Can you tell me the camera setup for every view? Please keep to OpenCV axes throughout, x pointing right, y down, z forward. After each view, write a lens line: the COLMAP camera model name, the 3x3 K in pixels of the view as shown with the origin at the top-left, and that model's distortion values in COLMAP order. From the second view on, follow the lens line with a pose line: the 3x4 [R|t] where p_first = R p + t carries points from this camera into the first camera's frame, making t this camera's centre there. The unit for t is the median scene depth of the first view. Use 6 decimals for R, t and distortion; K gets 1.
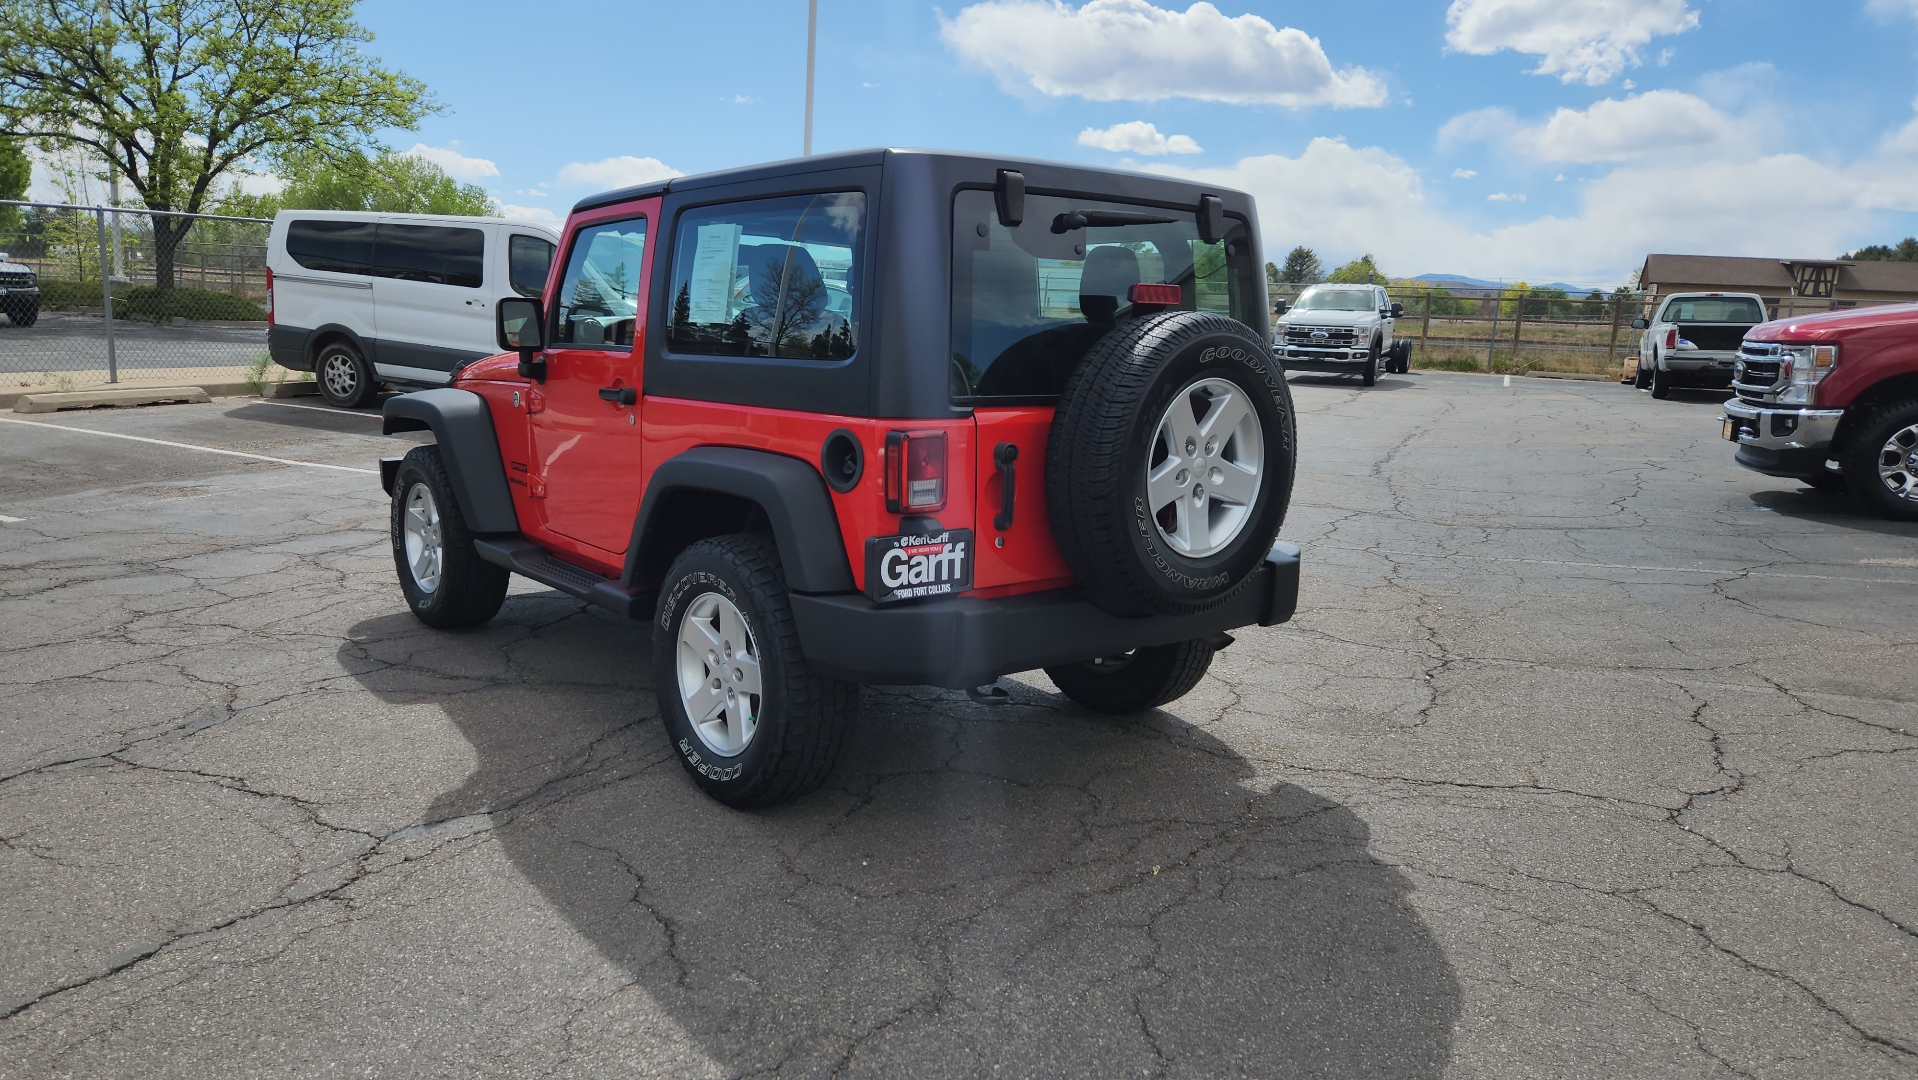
lens RADIAL K [[1283.2, 0, 924.1], [0, 1283.2, 549.1], [0, 0, 1]] dist [0.067968, -0.054466]
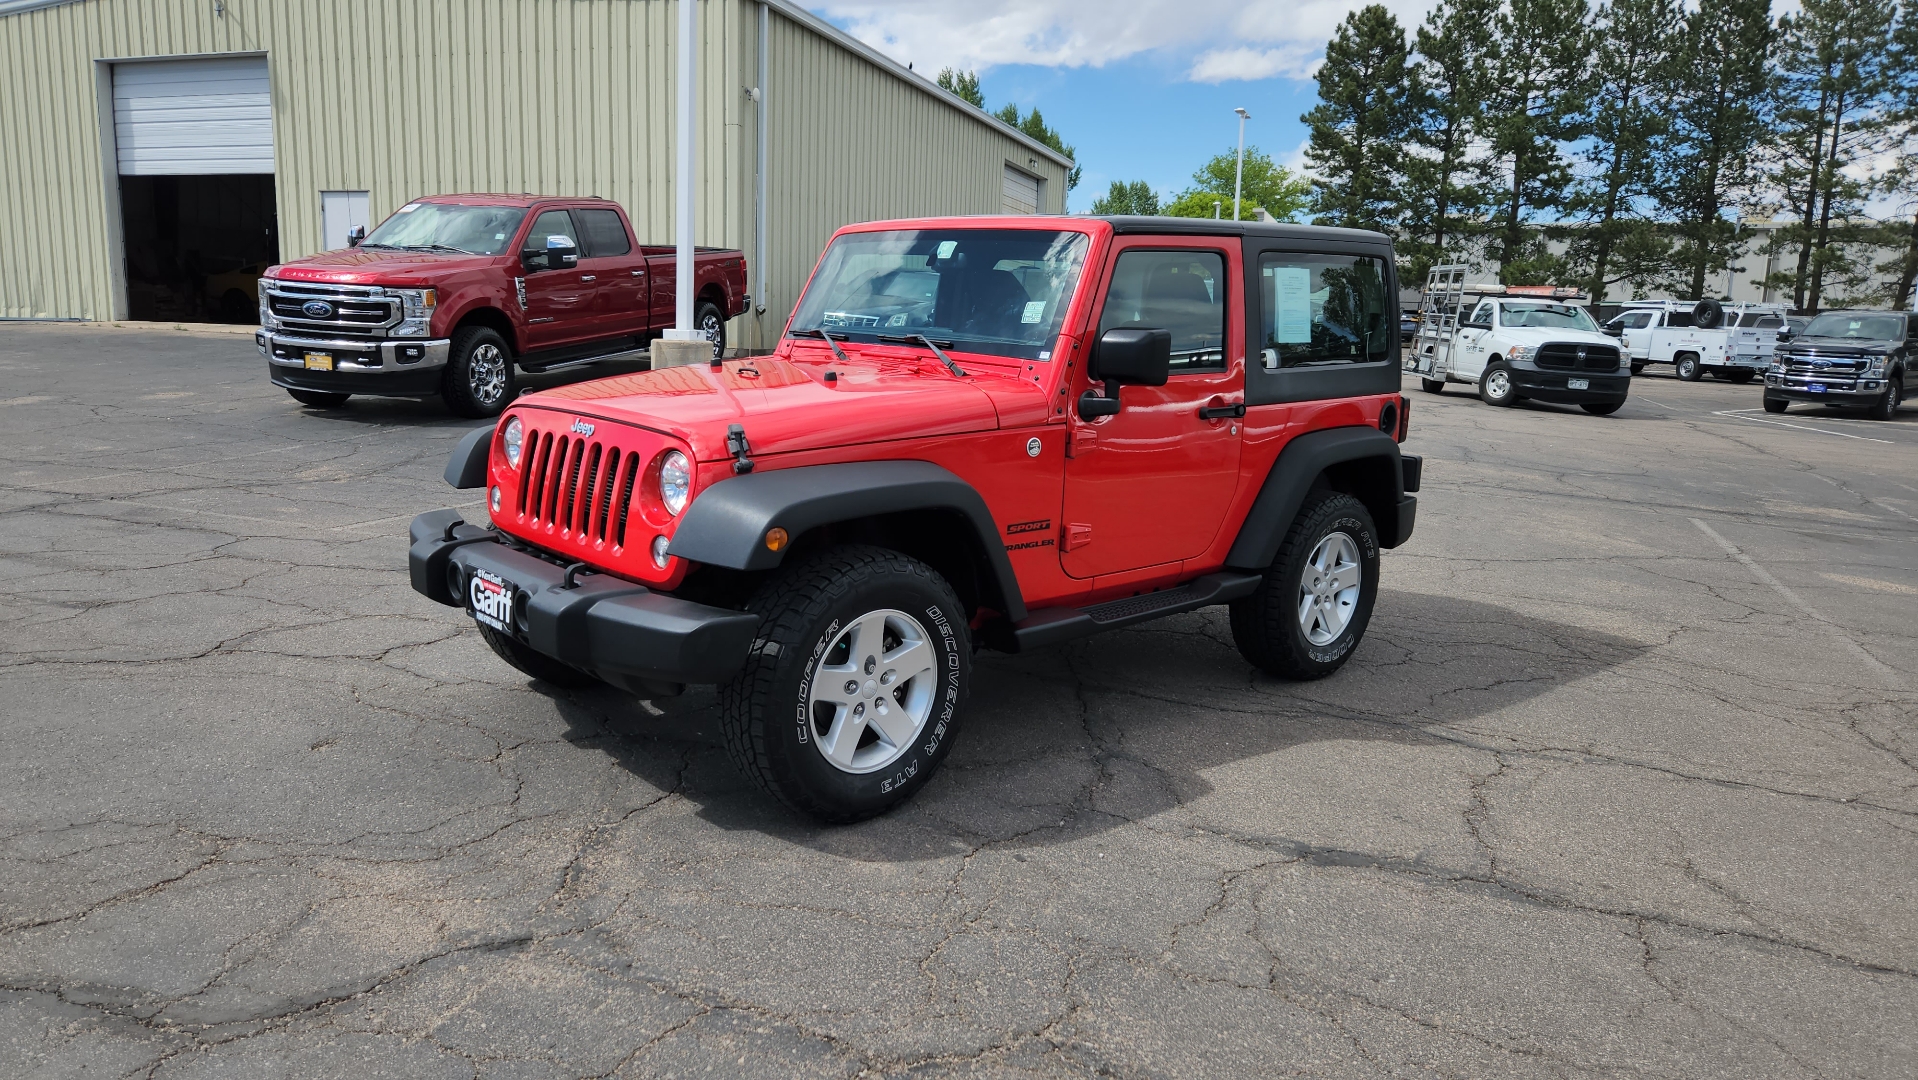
lens RADIAL K [[1282.9, 0, 931.3], [0, 1282.9, 537.0], [0, 0, 1]] dist [0.068059, -0.053158]
pose [[-0.060494, -0.218106, 0.974048, -1.163159], [0.141156, 0.964160, 0.224659, -0.262143], [-0.988137, 0.151083, -0.027539, 1.127017]]
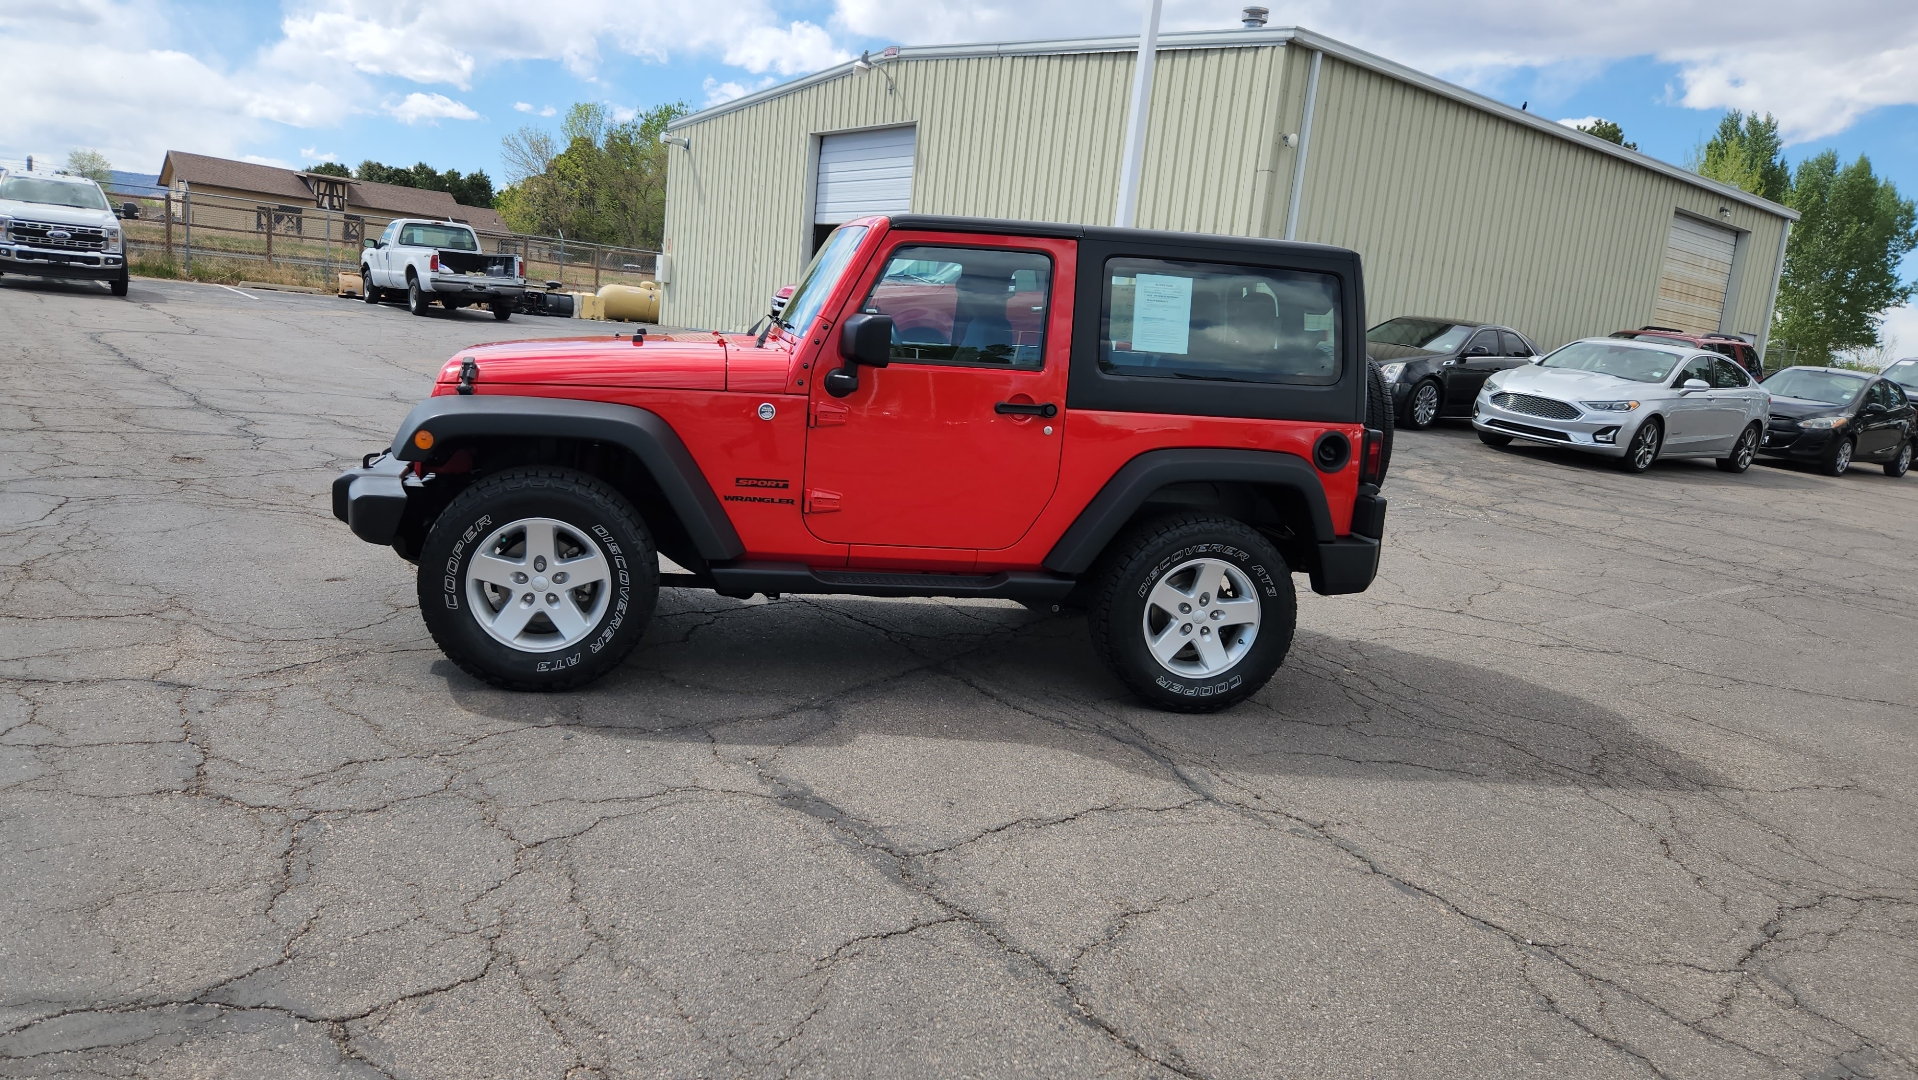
lens RADIAL K [[1282.9, 0, 931.5], [0, 1282.9, 520.7], [0, 0, 1]] dist [0.068059, -0.053158]
pose [[0.474090, -0.135658, 0.869963, -1.109240], [0.084333, 0.990513, 0.108498, -0.132249], [-0.876428, 0.021929, 0.481033, 0.461815]]
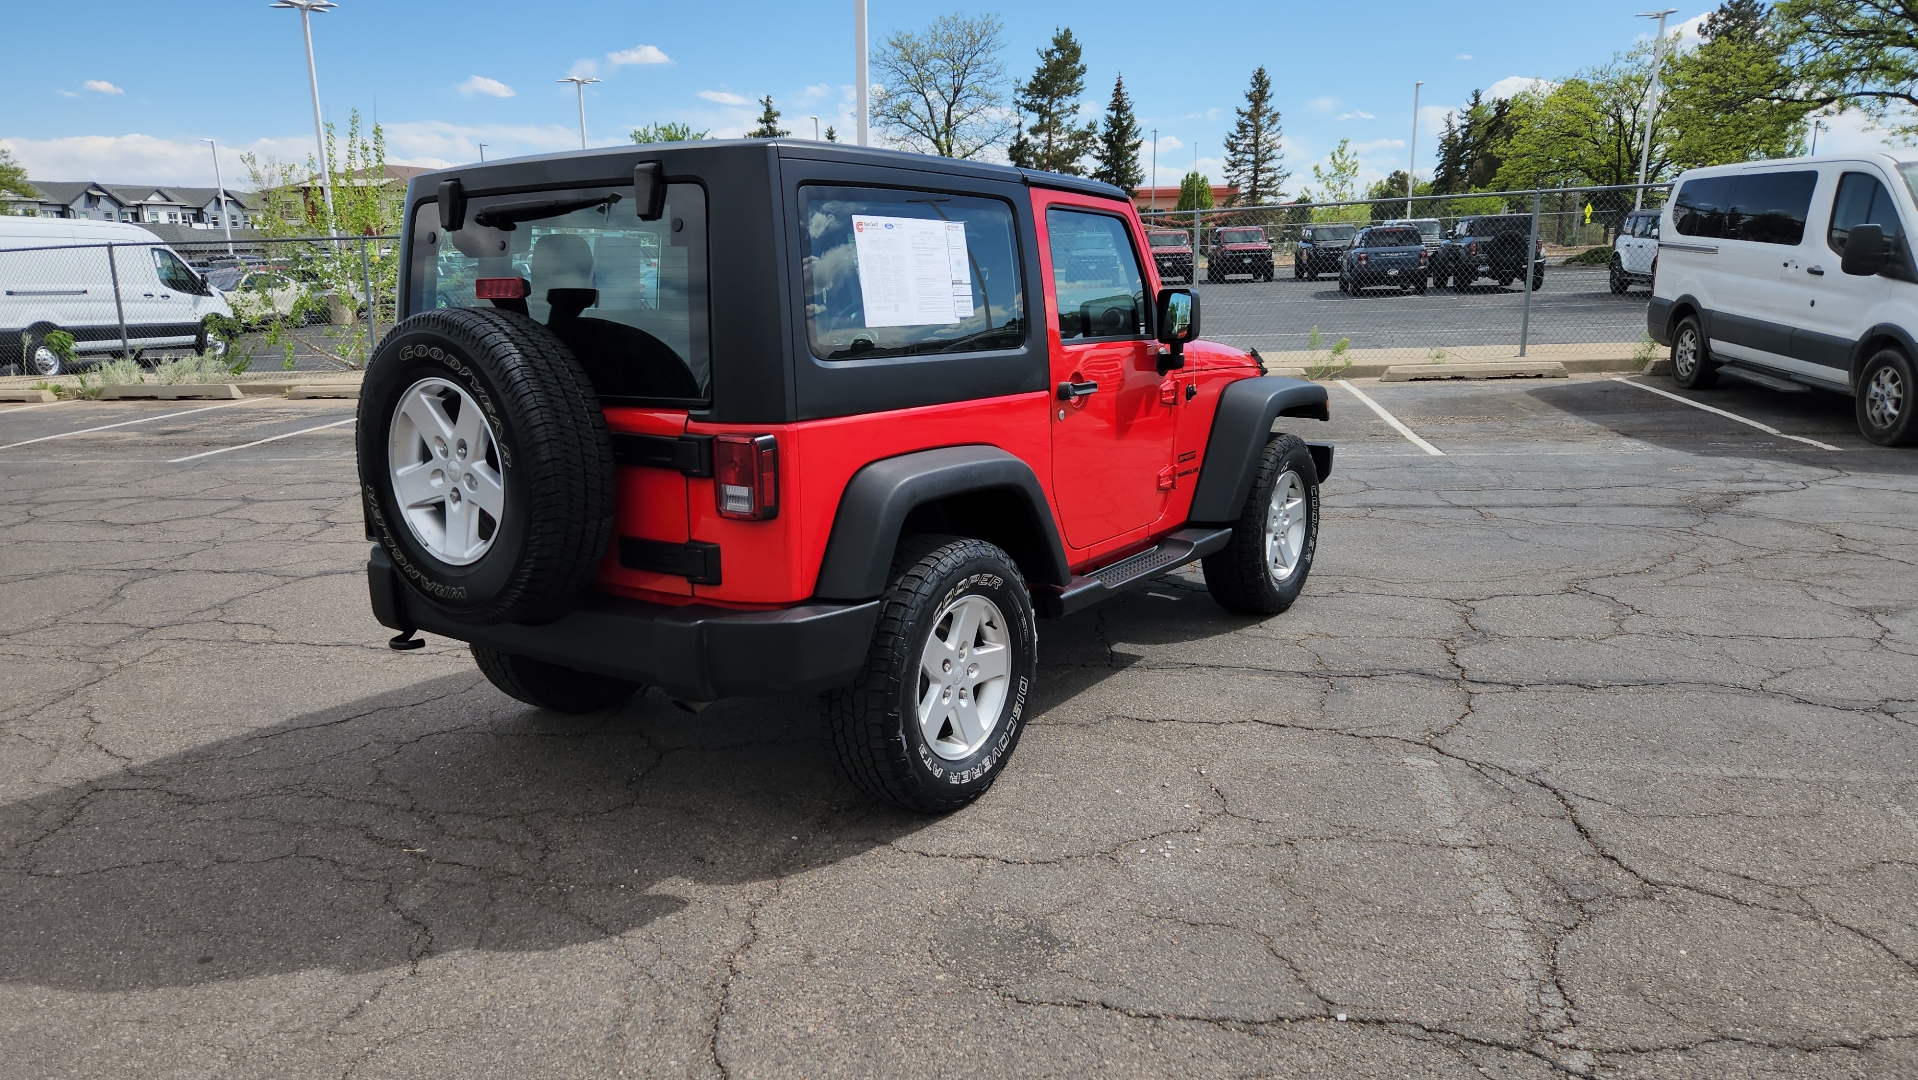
lens RADIAL K [[1282.7, 0, 926.8], [0, 1282.7, 556.9], [0, 0, 1]] dist [0.066791, -0.052427]
pose [[0.250554, 0.171733, -0.952749, 0.871498], [-0.142775, 0.979934, 0.139086, -0.130939], [0.957517, 0.101180, 0.270045, 0.769286]]
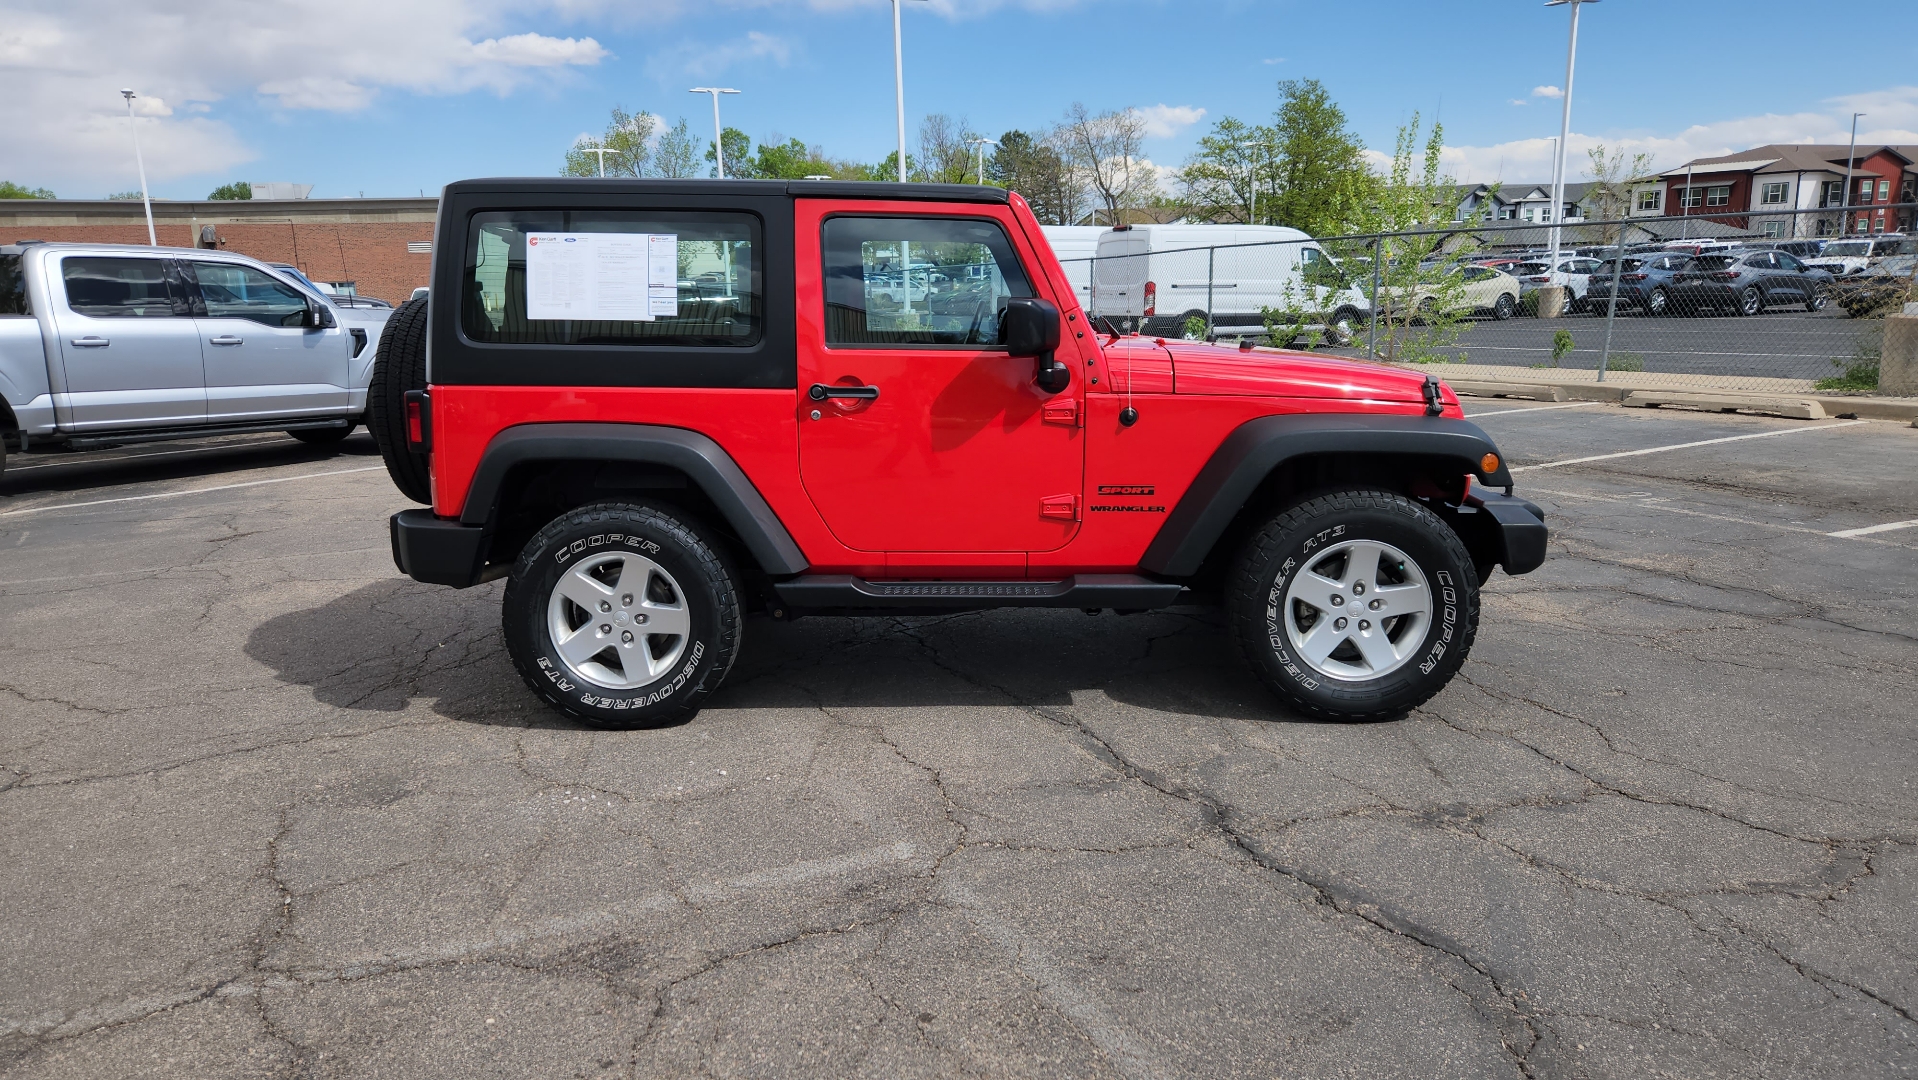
lens RADIAL K [[1283.3, 0, 925.0], [0, 1283.3, 530.6], [0, 0, 1]] dist [0.066799, -0.052096]
pose [[-0.654756, 0.115794, -0.746917, 0.688059], [-0.143733, 0.951088, 0.273445, -0.293984], [0.742048, 0.286396, -0.606088, 1.686319]]
